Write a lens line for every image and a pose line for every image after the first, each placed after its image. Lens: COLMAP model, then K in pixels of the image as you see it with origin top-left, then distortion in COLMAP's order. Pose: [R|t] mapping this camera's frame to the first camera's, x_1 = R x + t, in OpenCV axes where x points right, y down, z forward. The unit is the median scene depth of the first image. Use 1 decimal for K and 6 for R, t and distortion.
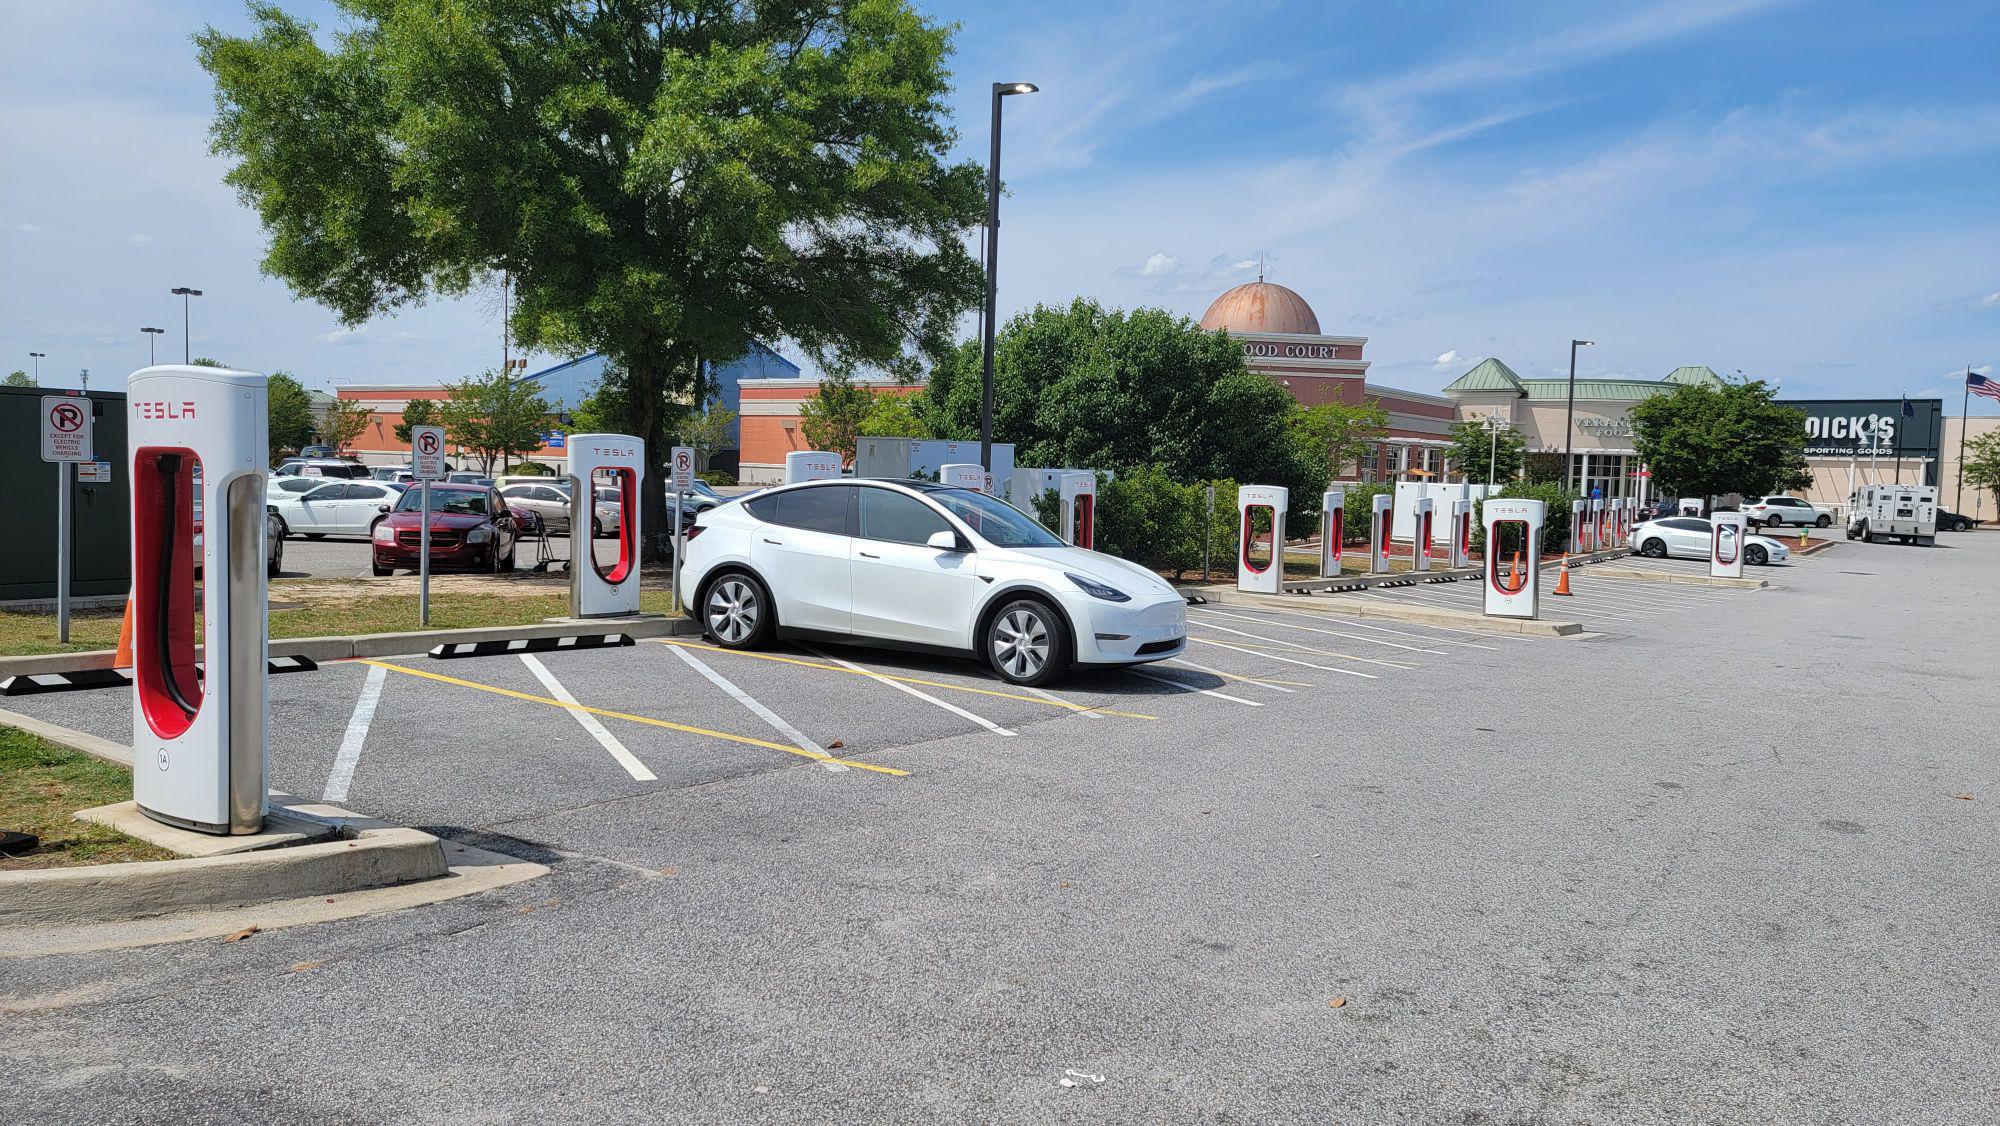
lens RADIAL K [[1340.9, 0, 981.1], [0, 1340.9, 567.4], [0, 0, 1]] dist [0.004283, 0.000440]
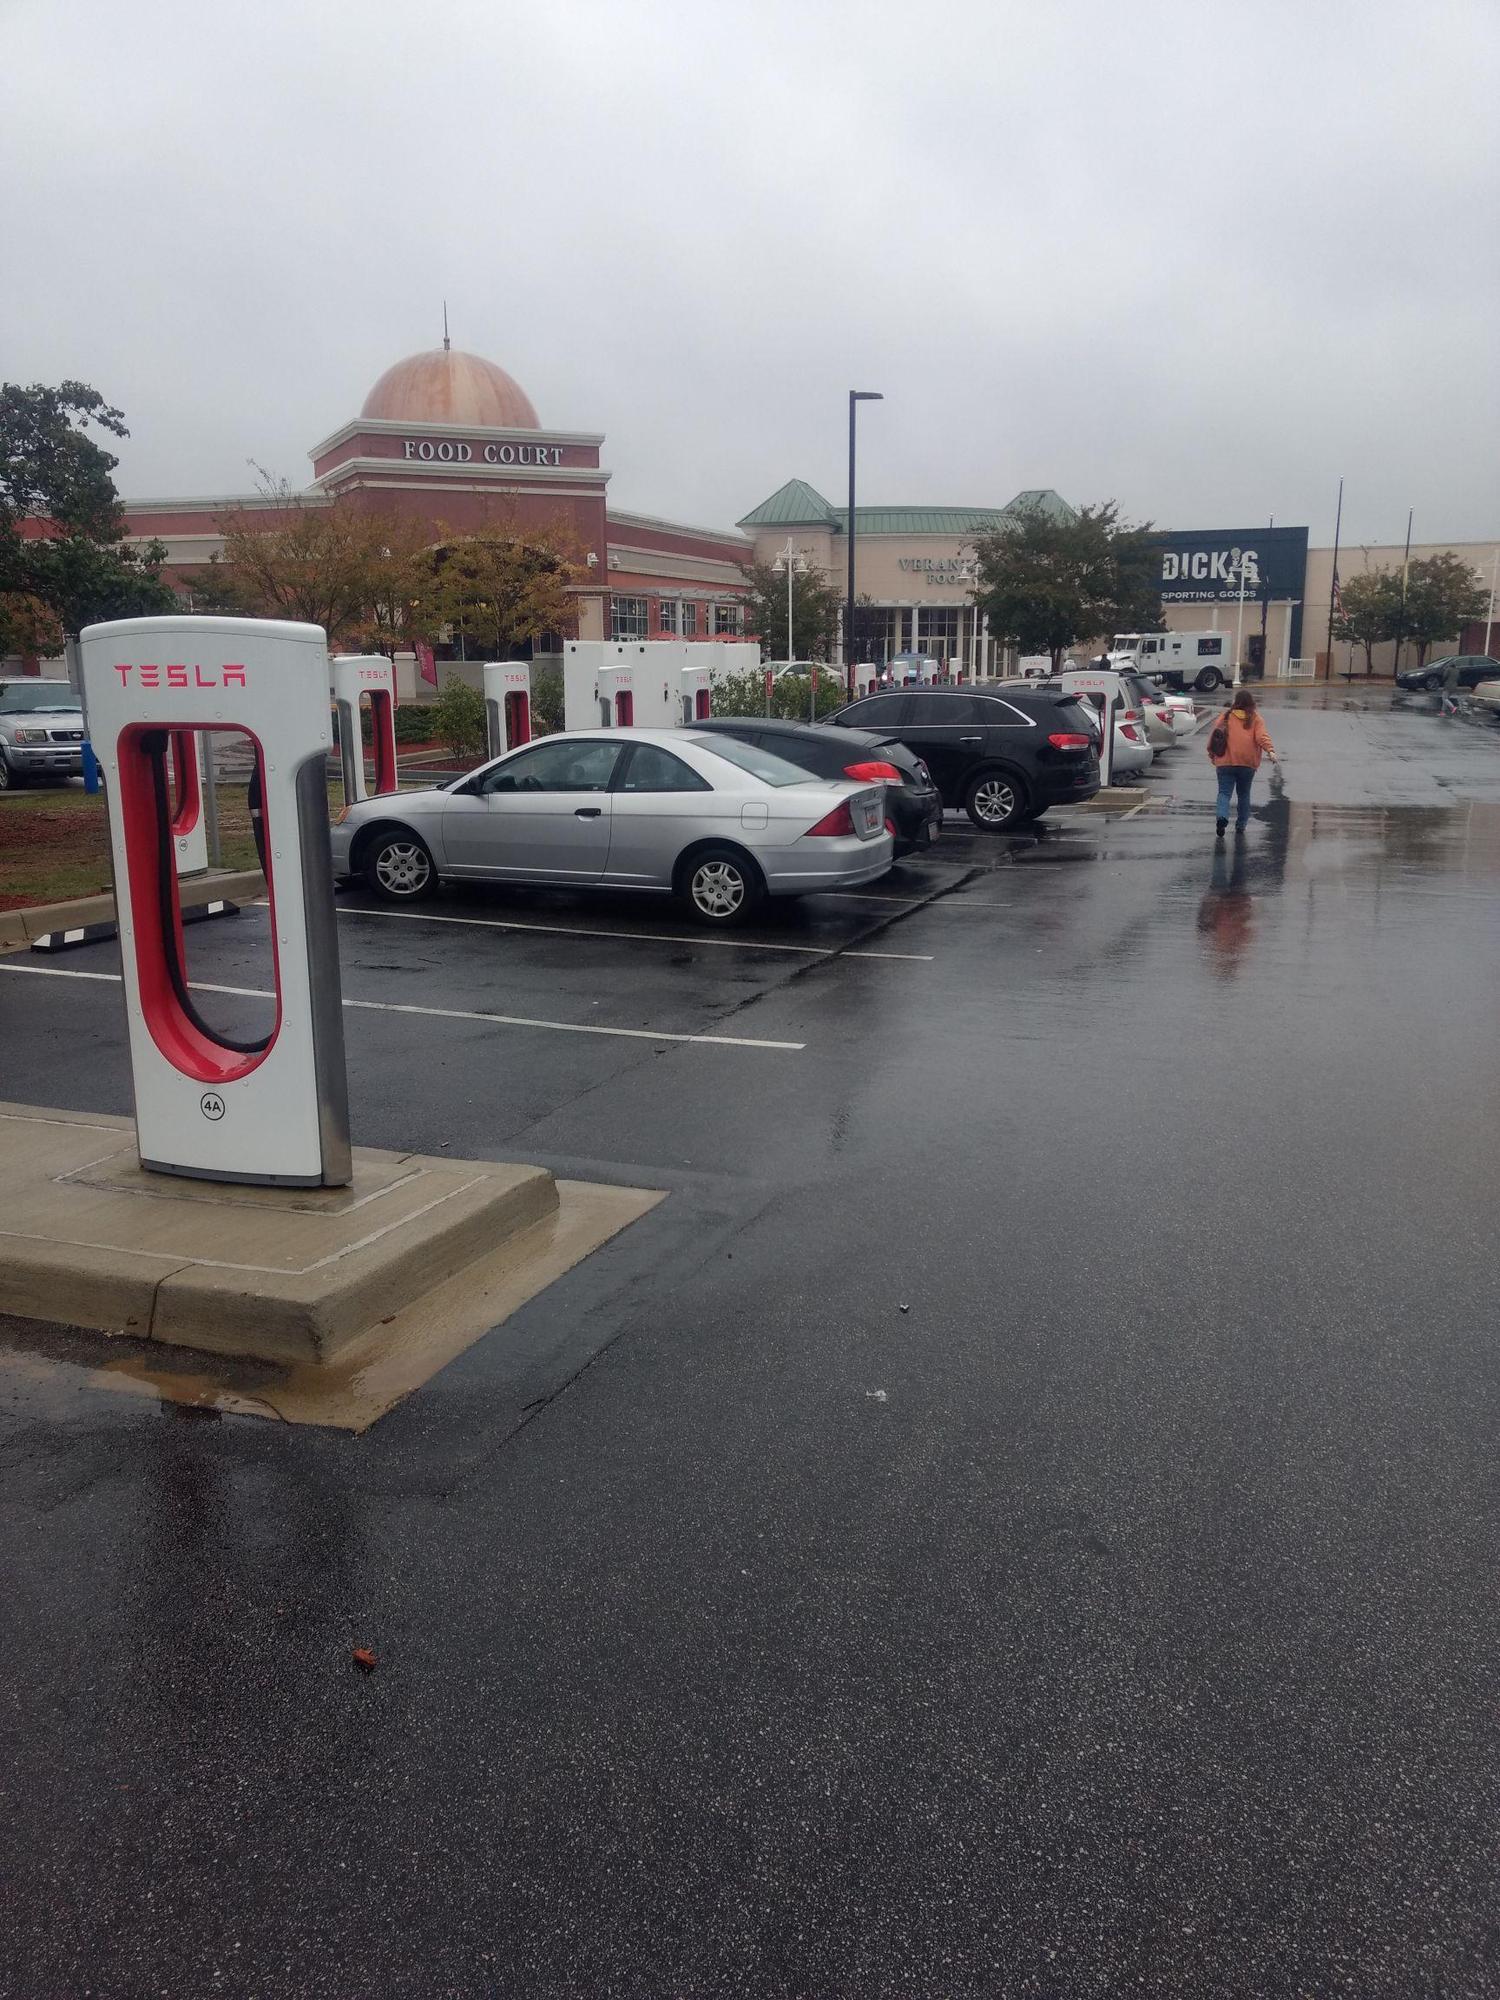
lens RADIAL K [[1539.2, 0, 750.0], [0, 1539.2, 1000.0], [0, 0, 1]] dist [0.077014, -0.154975]
pose [[0.953759, -0.096727, 0.284582, 0.086470], [0.053141, 0.986154, 0.157088, -0.006281], [-0.295837, -0.134701, 0.945693, 0.158634]]
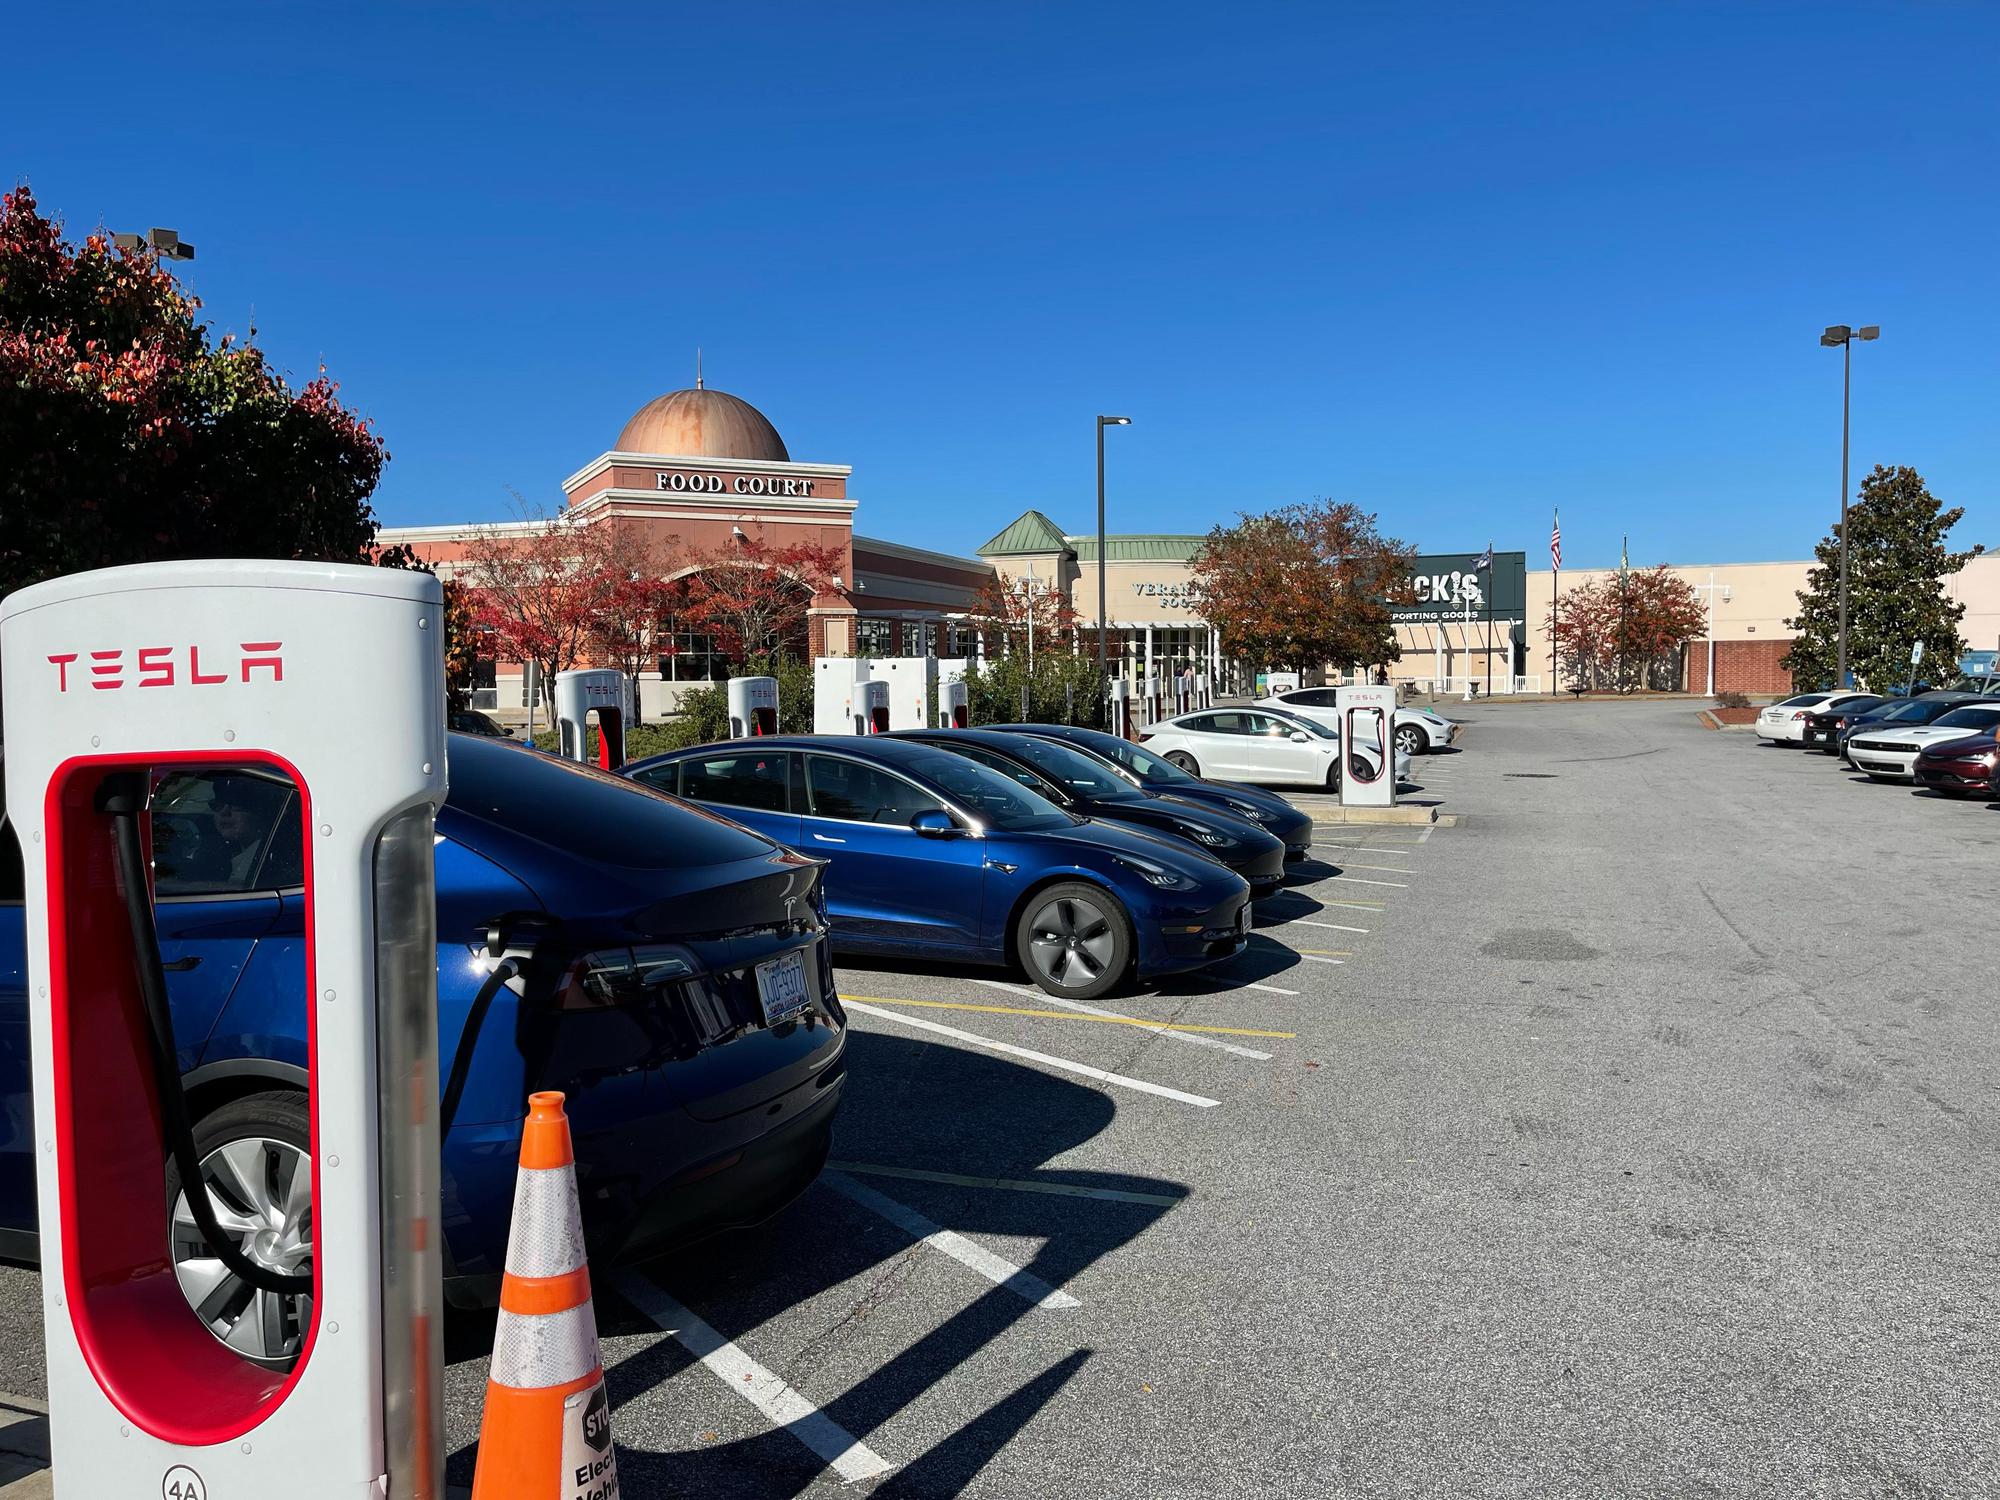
lens RADIAL K [[1494.5, 0, 993.4], [0, 1494.5, 776.0], [0, 0, 1]] dist [0.134678, -0.271865]
pose [[0.951348, -0.057593, 0.302688, 0.089588], [0.058710, 0.998260, 0.005415, -0.007084], [-0.302473, 0.012619, 0.953074, 0.183117]]
